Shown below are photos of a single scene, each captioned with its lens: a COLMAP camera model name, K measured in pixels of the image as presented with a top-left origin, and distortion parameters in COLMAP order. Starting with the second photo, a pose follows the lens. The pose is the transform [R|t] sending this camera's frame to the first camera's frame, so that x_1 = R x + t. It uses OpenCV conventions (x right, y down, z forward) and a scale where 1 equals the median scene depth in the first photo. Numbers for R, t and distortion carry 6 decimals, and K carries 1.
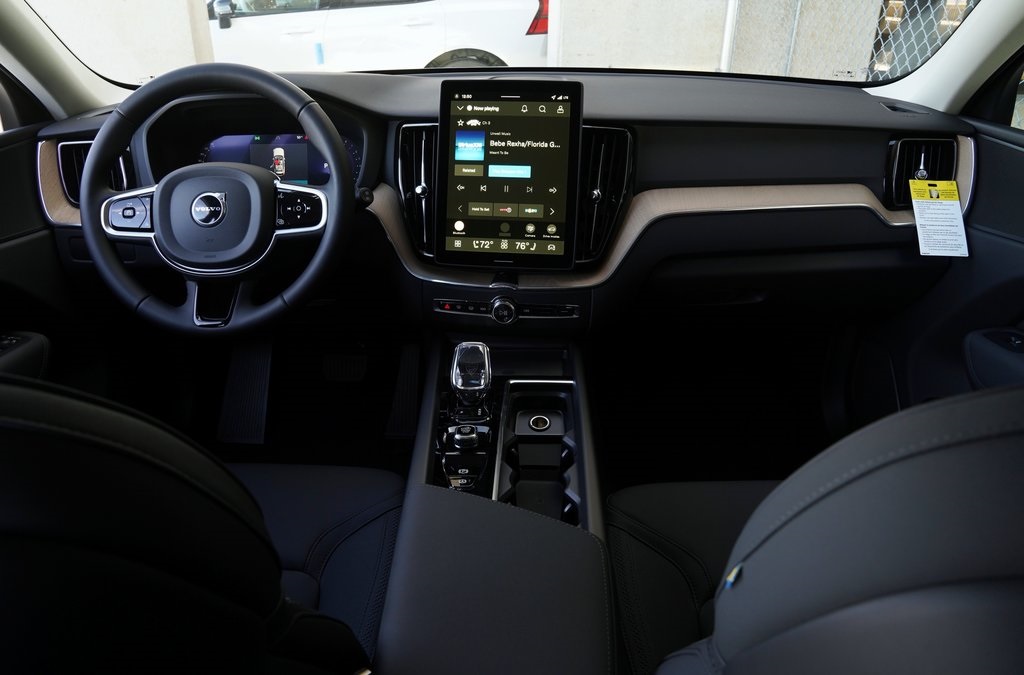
lens RADIAL K [[725.3, 0, 506.8], [0, 725.3, 340.7], [0, 0, 1]] dist [-0.122407, 0.078013]
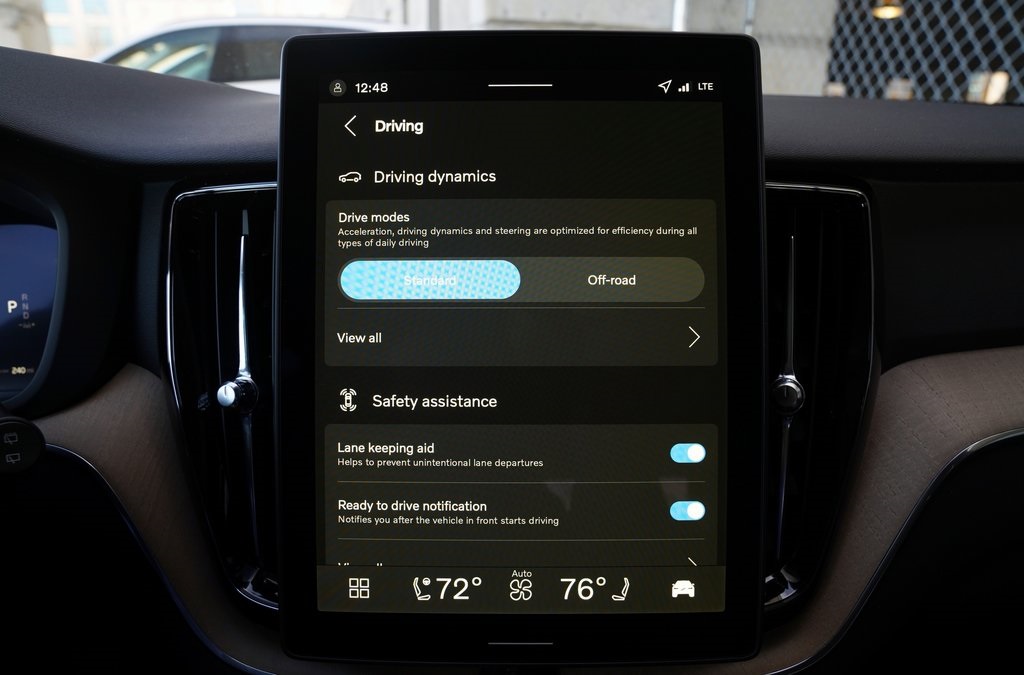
lens RADIAL K [[725.3, 0, 502.7], [0, 725.3, 339.2], [0, 0, 1]] dist [-0.122407, 0.078013]
pose [[0.993213, -0.040650, 0.108976, -0.038152], [0.053099, 0.992074, -0.113886, -0.200073], [-0.103483, 0.118899, 0.987499, 0.709862]]
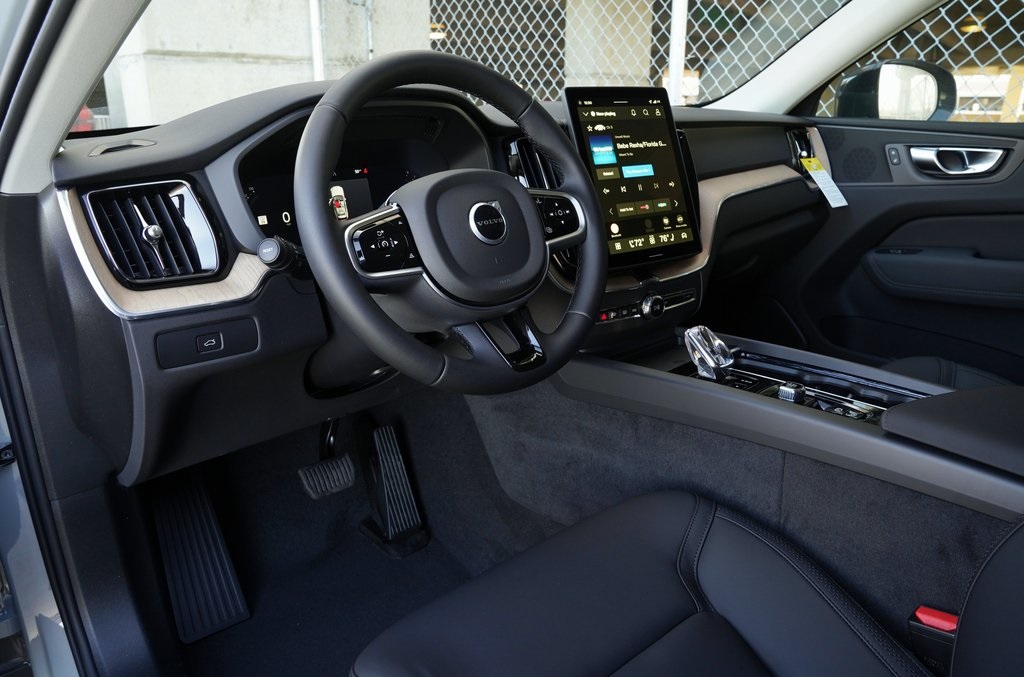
lens RADIAL K [[725.3, 0, 515.3], [0, 725.3, 336.7], [0, 0, 1]] dist [-0.122407, 0.078013]
pose [[0.747485, -0.220424, 0.626641, -0.826547], [0.308534, 0.950618, -0.033648, -0.027434], [-0.588279, 0.218492, 0.778581, 0.347973]]
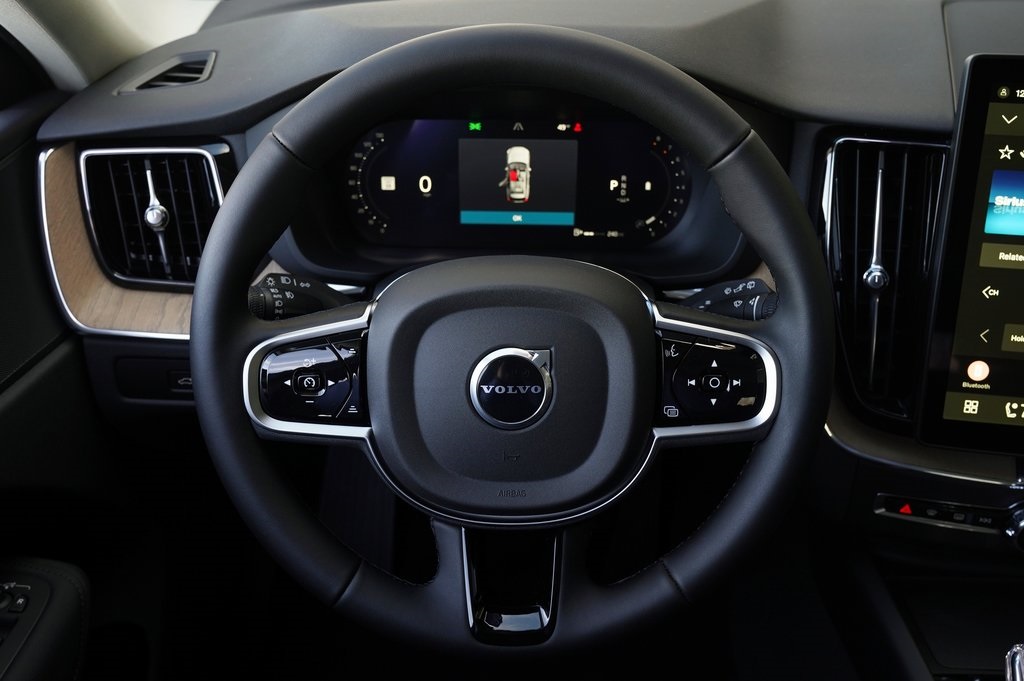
lens RADIAL K [[954.3, 0, 510.7], [0, 954.3, 324.7], [0, 0, 1]] dist [-0.011655, 0.000000]
pose [[0.999886, 0.012624, -0.008238, -0.372706], [-0.011699, 0.994506, 0.104024, -0.253375], [0.009506, -0.103916, 0.994541, 0.381655]]
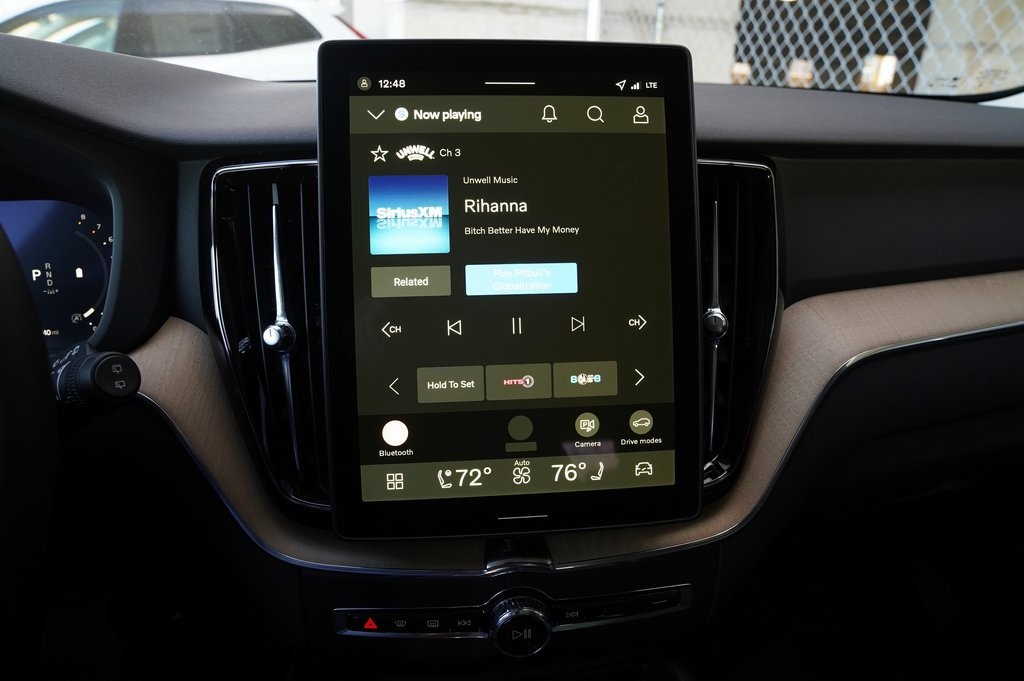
lens RADIAL K [[725.3, 0, 505.0], [0, 725.3, 348.1], [0, 0, 1]] dist [-0.122407, 0.078013]
pose [[0.972339, -0.075802, 0.220931, -0.090317], [0.092093, 0.993667, -0.064381, -0.174956], [-0.214651, 0.082946, 0.973162, 0.634922]]
